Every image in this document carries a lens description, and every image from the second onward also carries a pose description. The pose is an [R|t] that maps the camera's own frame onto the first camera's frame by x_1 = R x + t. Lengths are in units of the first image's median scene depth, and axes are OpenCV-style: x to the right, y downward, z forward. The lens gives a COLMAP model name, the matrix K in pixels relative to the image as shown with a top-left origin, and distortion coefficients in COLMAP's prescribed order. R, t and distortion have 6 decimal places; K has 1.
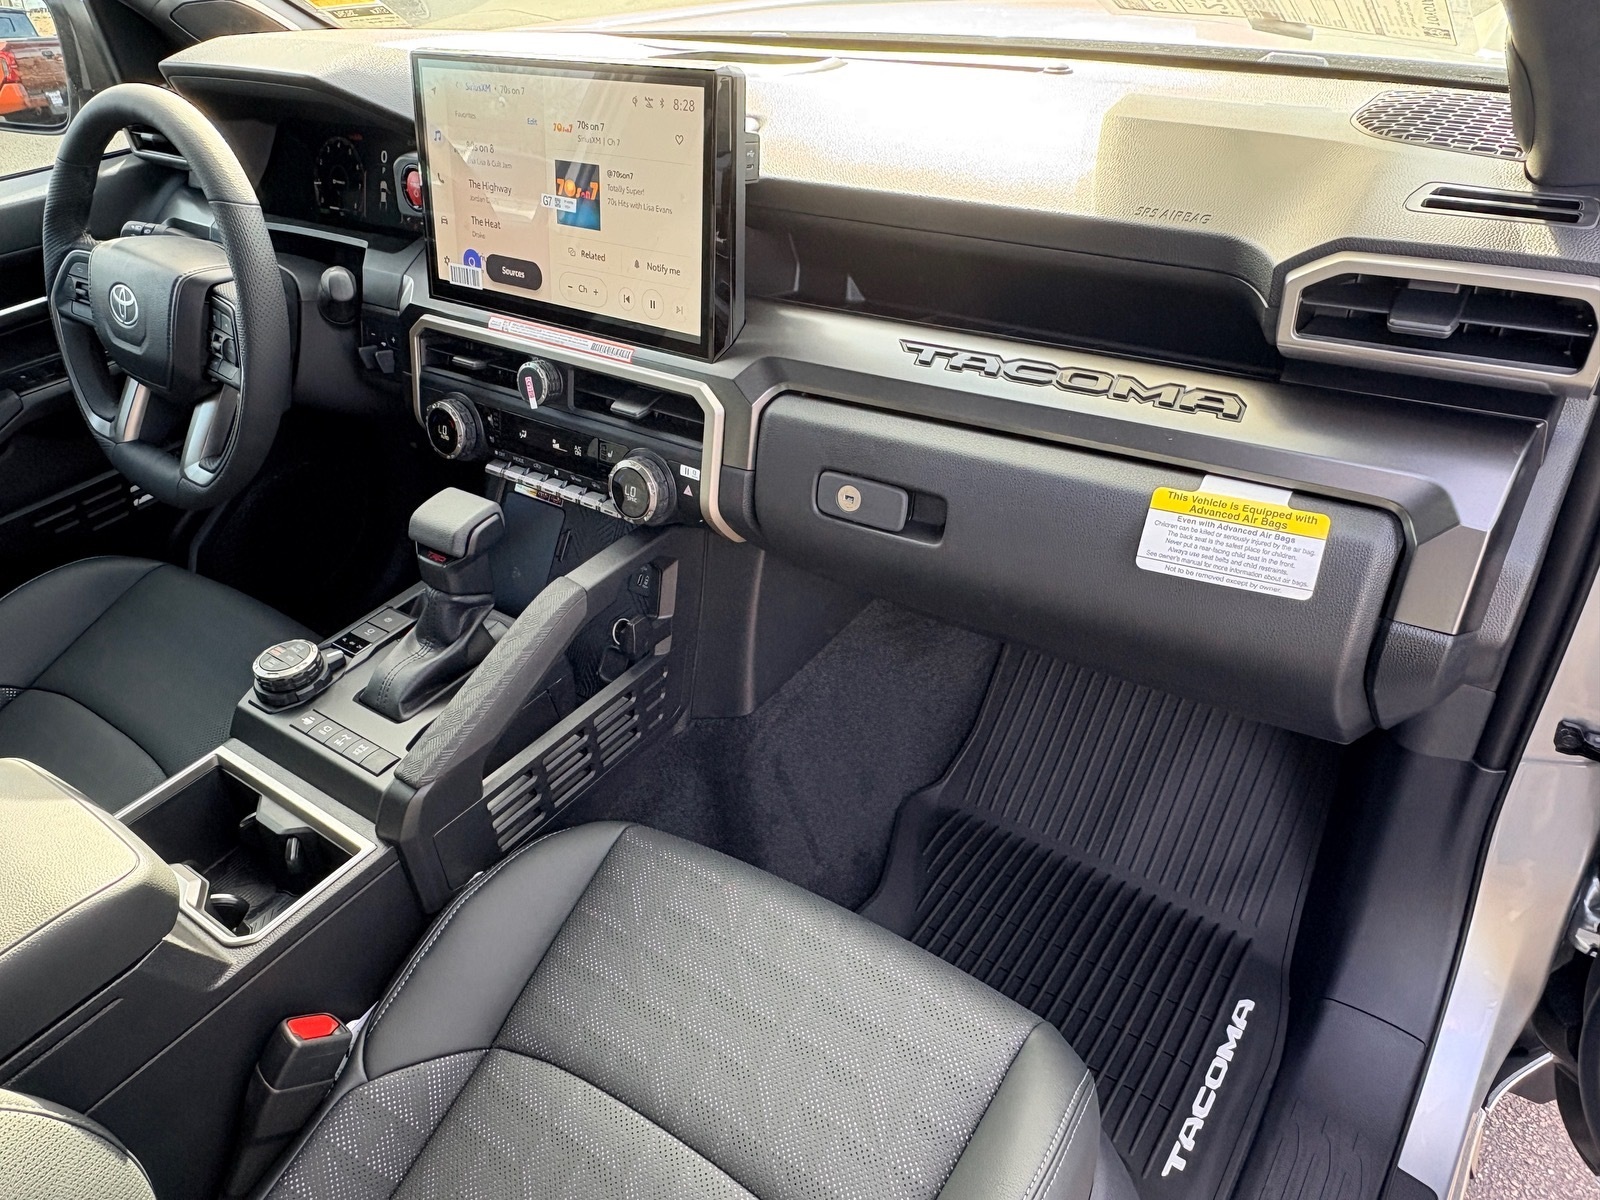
lens RADIAL K [[1128.0, 0, 780.8], [0, 1128.0, 597.7], [0, 0, 1]] dist [-0.003392, 0.003204]
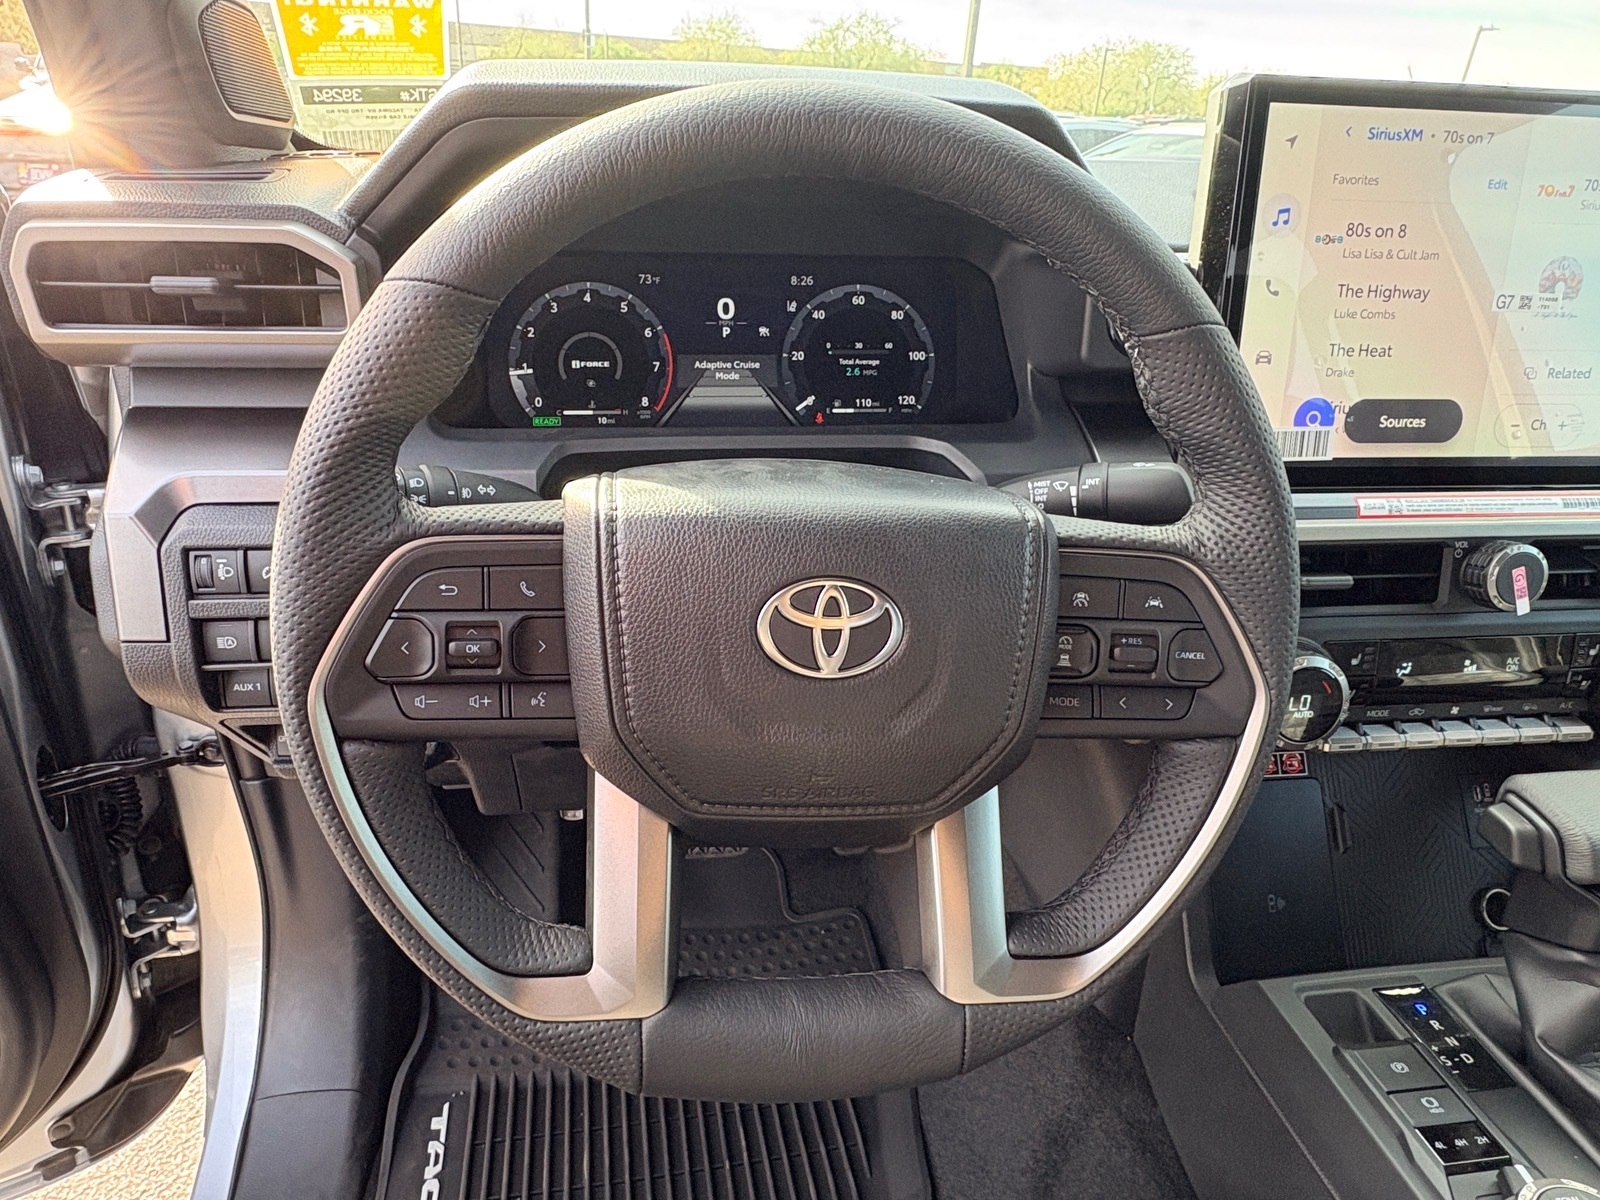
lens RADIAL K [[1000.5, 0, 771.1], [0, 1000.5, 603.1], [0, 0, 1]] dist [0.001408, 0.001172]
pose [[0.714616, -0.207778, 0.667947, -0.923646], [0.323925, 0.944613, -0.052718, -0.288519], [-0.619997, 0.254038, 0.742339, 0.859912]]
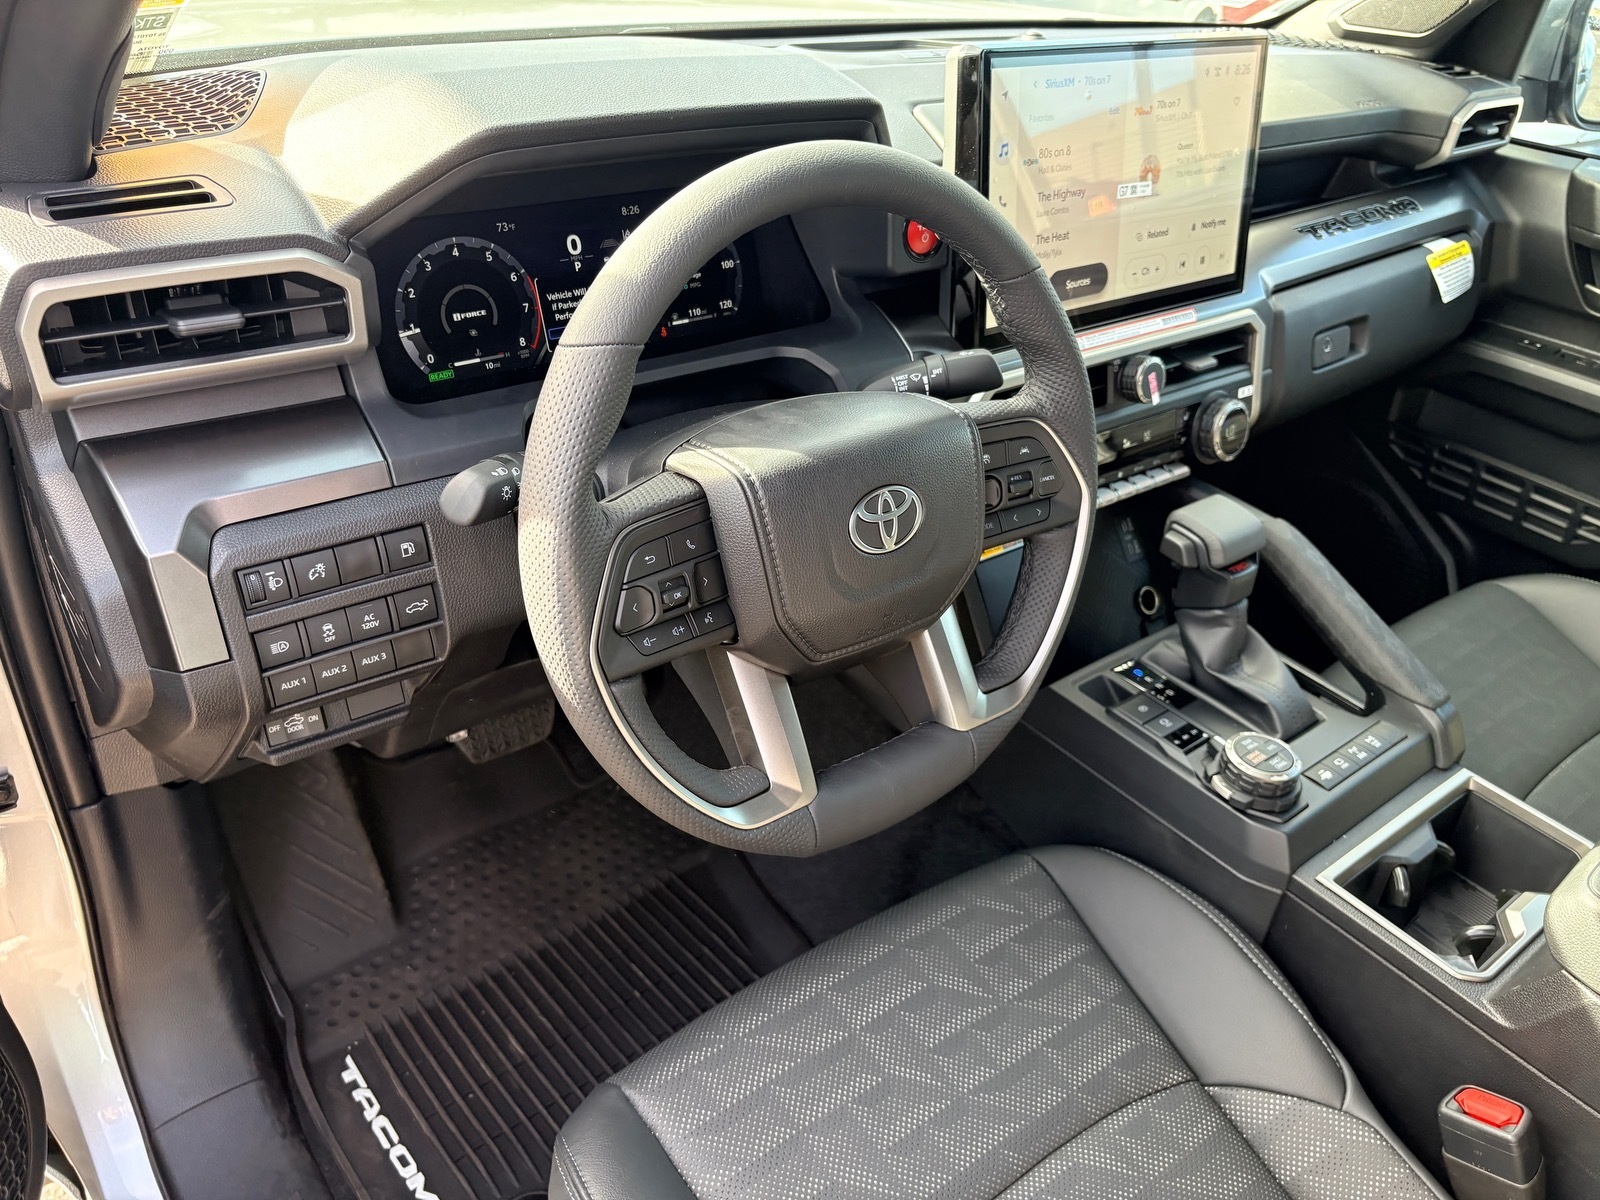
lens RADIAL K [[1224.8, 0, 795.8], [0, 1224.8, 600.2], [0, 0, 1]] dist [0.029822, -0.041449]
pose [[0.260723, -0.439562, 0.859540, -1.299167], [0.467190, 0.836585, 0.286110, -0.480605], [-0.844841, 0.326973, 0.423476, 0.890858]]
